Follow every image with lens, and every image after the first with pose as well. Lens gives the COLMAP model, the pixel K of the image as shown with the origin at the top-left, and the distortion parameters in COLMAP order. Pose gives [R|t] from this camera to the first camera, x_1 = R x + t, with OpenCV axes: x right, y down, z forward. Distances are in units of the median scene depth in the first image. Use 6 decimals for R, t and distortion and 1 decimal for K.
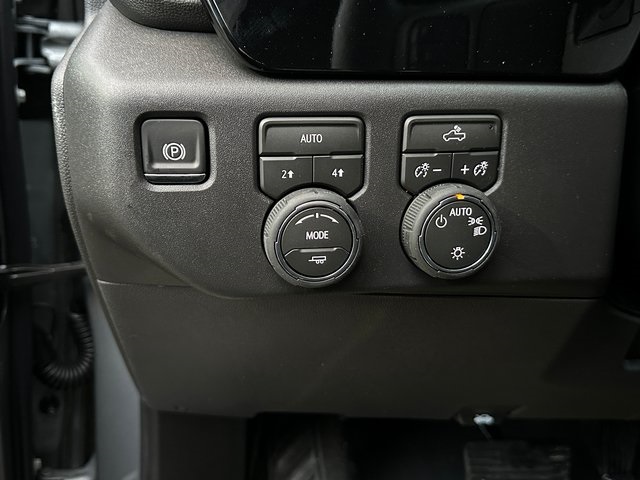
lens RADIAL K [[603.2, 0, 325.9], [0, 603.2, 271.9], [0, 0, 1]] dist [0.071645, 0.000000]
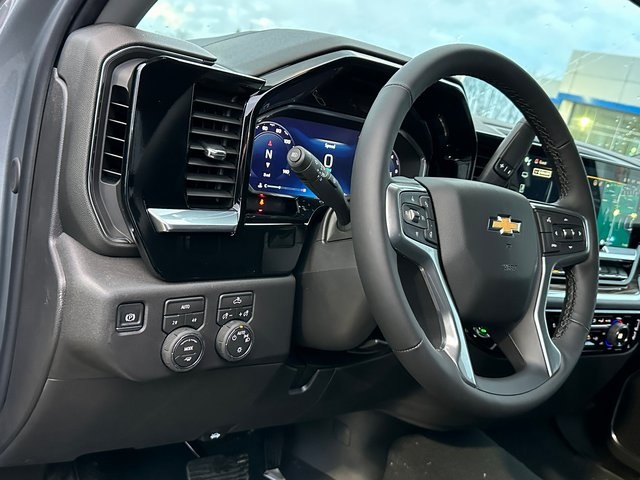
lens RADIAL K [[603.2, 0, 305.4], [0, 603.2, 230.3], [0, 0, 1]] dist [0.071645, 0.000000]
pose [[0.847806, 0.023814, 0.529772, -0.843354], [0.051754, 0.990507, -0.127347, -0.182884], [-0.527776, 0.135383, 0.838525, -1.206916]]
